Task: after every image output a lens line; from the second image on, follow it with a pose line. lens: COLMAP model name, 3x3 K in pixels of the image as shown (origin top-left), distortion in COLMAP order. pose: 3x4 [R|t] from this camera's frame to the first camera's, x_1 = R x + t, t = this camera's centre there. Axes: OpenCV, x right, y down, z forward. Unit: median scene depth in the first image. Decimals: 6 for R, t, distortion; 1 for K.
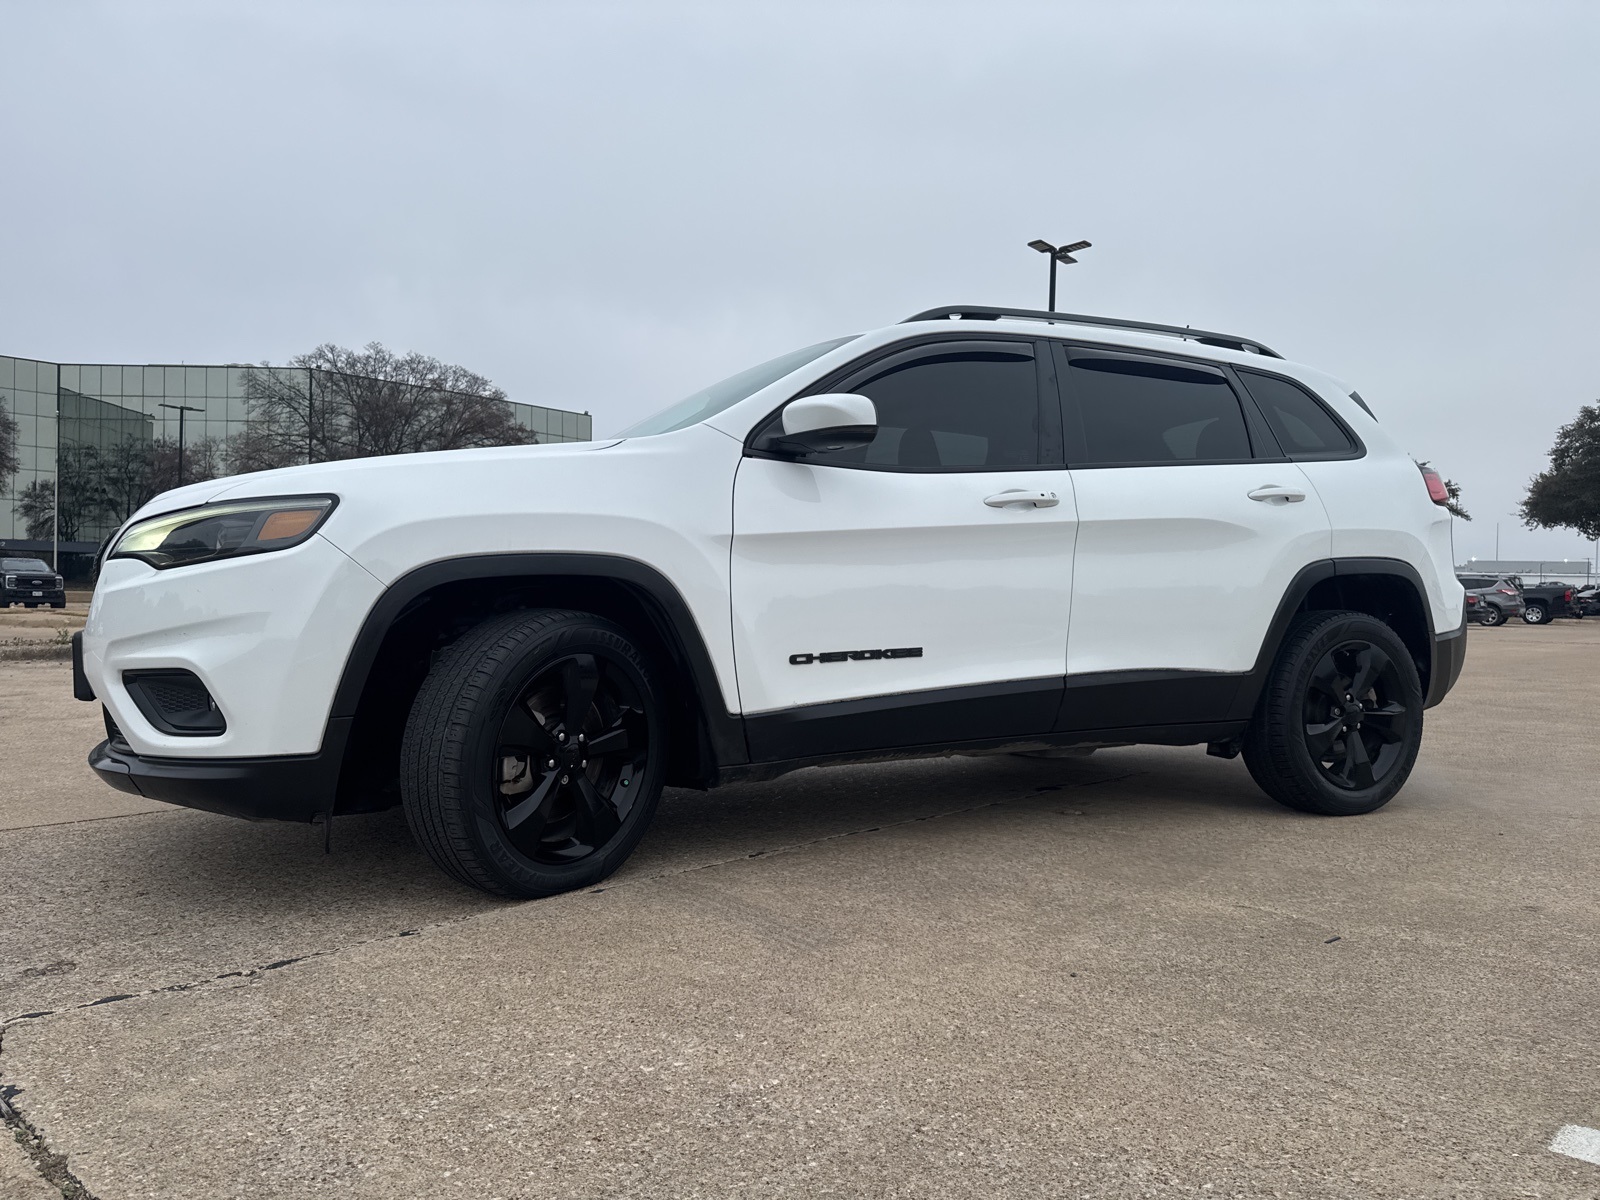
lens RADIAL K [[1152.9, 0, 796.4], [0, 1152.9, 599.8], [0, 0, 1]] dist [0.037428, -0.049529]
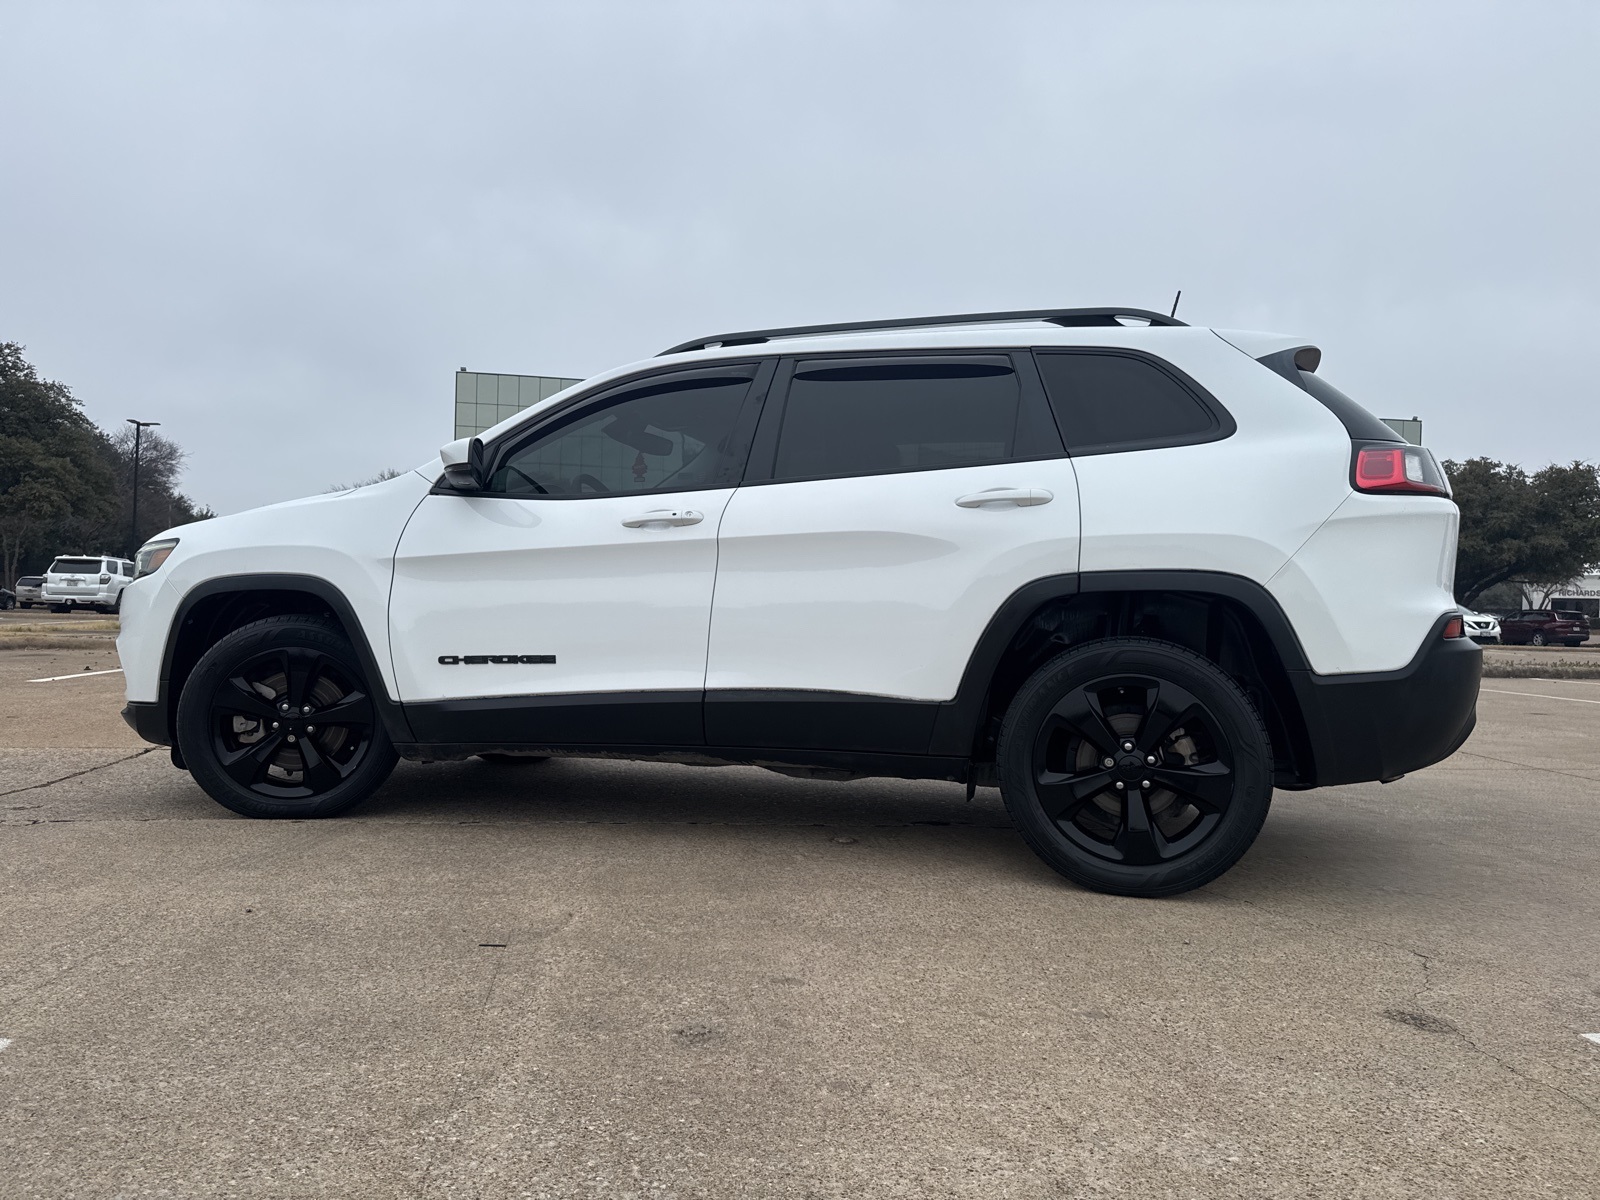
lens RADIAL K [[1152.9, 0, 801.7], [0, 1152.9, 599.8], [0, 0, 1]] dist [0.037428, -0.049529]
pose [[0.760221, 0.005769, -0.649639, 0.975942], [-0.019536, 0.999711, -0.013985, -0.001505], [0.649371, 0.023323, 0.760114, 0.289228]]
